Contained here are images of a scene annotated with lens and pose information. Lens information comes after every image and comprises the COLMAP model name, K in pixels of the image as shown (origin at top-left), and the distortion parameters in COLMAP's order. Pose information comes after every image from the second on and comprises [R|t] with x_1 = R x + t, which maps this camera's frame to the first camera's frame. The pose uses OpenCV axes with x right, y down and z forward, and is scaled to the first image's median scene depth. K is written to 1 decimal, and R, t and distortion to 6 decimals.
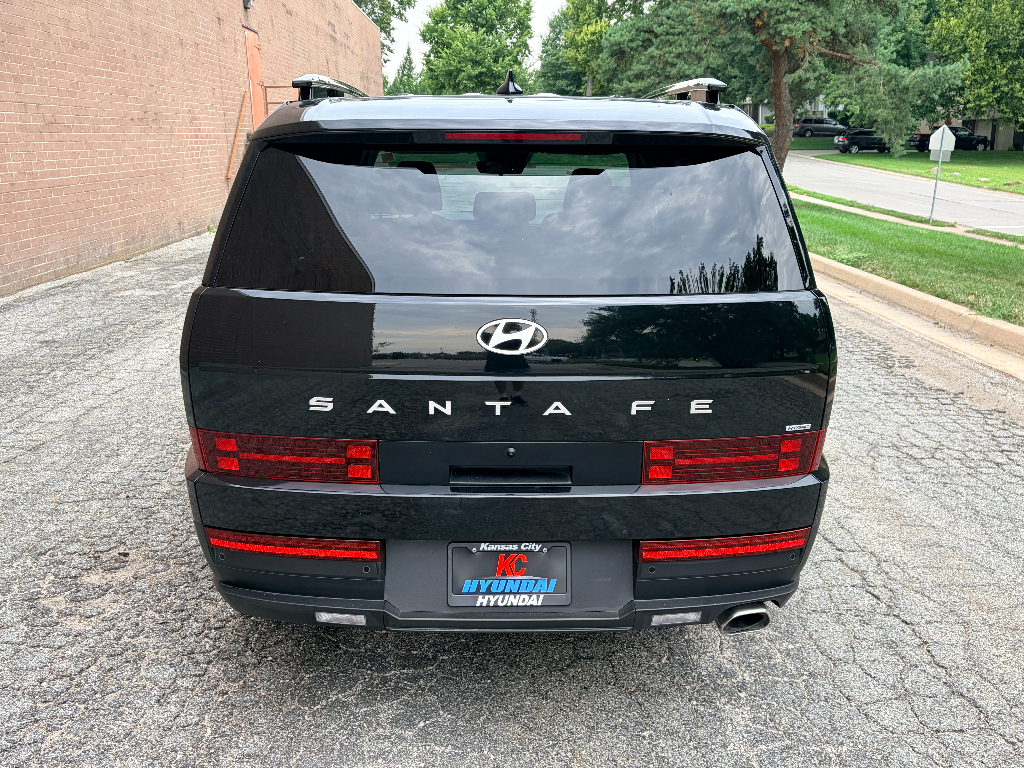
lens RADIAL K [[1017.5, 0, 547.7], [0, 1017.5, 372.9], [0, 0, 1]] dist [0.030701, 0.004479]
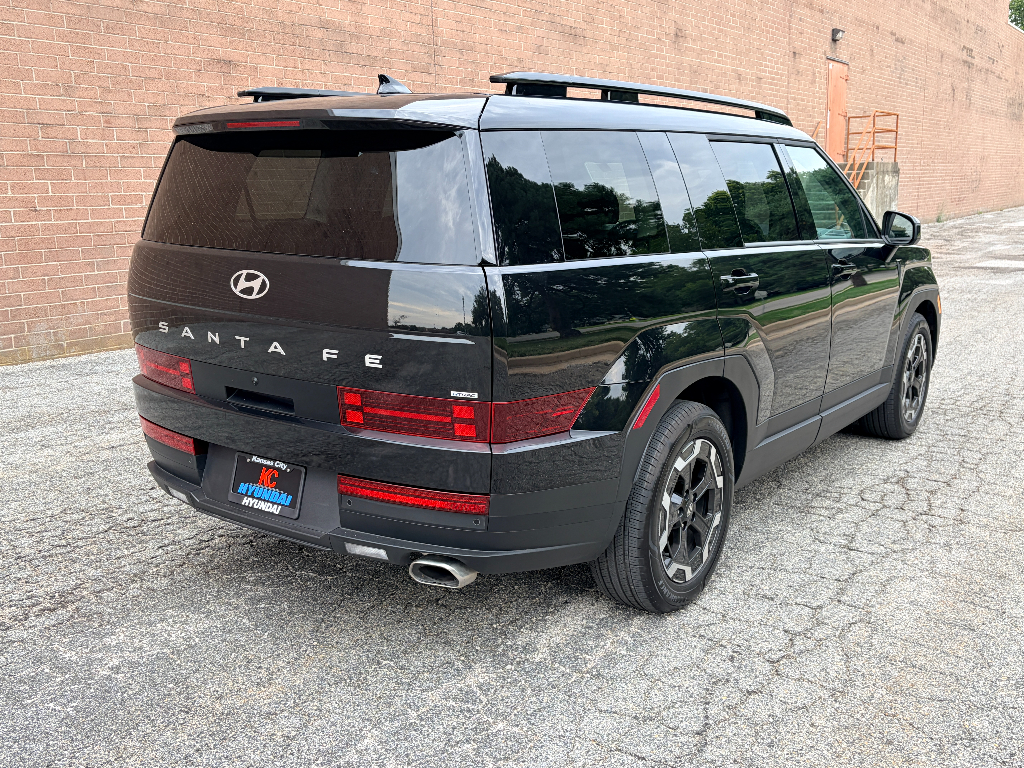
lens RADIAL K [[1030.3, 0, 512.0], [0, 1030.3, 384.0], [0, 0, 1]] dist [0.011693, 0.011809]
pose [[0.786696, 0.120591, -0.605448, 0.083702], [-0.136478, 0.990442, 0.019940, 0.001316], [0.602066, 0.066944, 0.795635, 0.017405]]
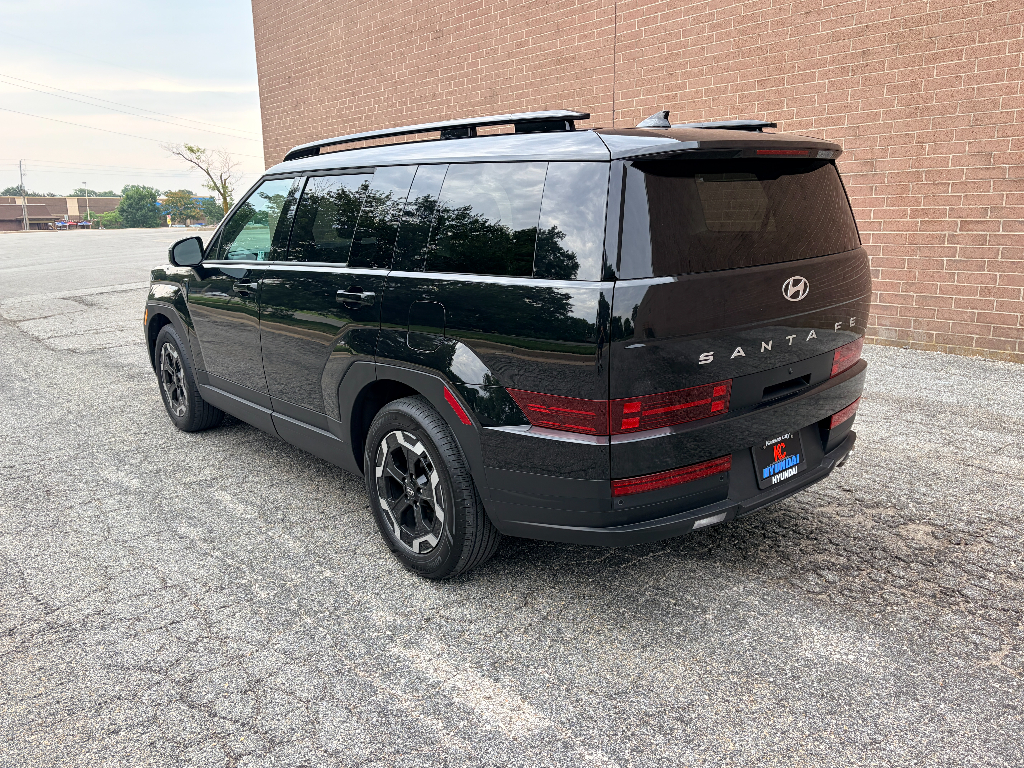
lens RADIAL K [[809.5, 0, 525.0], [0, 809.5, 380.1], [0, 0, 1]] dist [0.018457, 0.009792]
pose [[0.781644, -0.180729, 0.596967, -0.089154], [0.181225, 0.981616, 0.059891, -0.004007], [-0.596817, 0.061372, 0.800027, 0.026540]]
